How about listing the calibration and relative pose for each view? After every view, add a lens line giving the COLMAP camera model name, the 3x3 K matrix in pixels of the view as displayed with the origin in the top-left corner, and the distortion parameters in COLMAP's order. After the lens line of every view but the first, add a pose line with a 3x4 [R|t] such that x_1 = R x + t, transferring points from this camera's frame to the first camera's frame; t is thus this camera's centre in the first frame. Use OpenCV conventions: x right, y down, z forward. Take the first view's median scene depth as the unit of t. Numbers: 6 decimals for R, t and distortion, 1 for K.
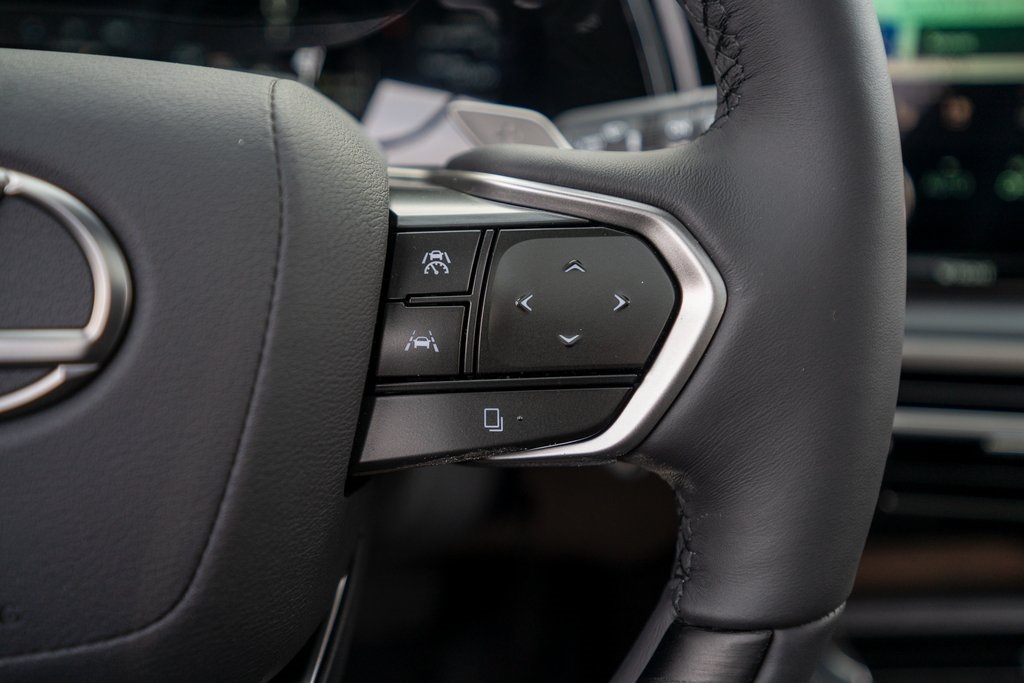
lens RADIAL K [[844.4, 0, 512.0], [0, 844.4, 341.5], [0, 0, 1]] dist [0.065834, 0.004371]
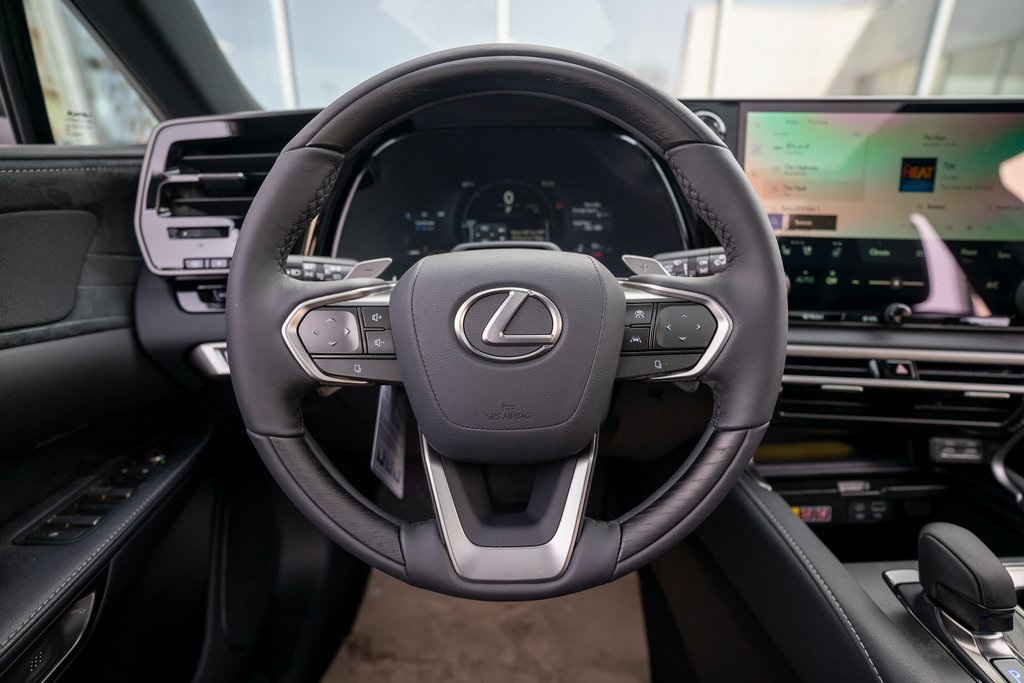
lens RADIAL K [[530.5, 0, 512.0], [0, 530.5, 341.5], [0, 0, 1]] dist [-0.081558, 0.058017]
pose [[0.998539, 0.003399, -0.053938, -0.441285], [-0.004851, 0.999628, -0.026822, 0.060971], [0.053826, 0.027044, 0.998184, -0.943652]]
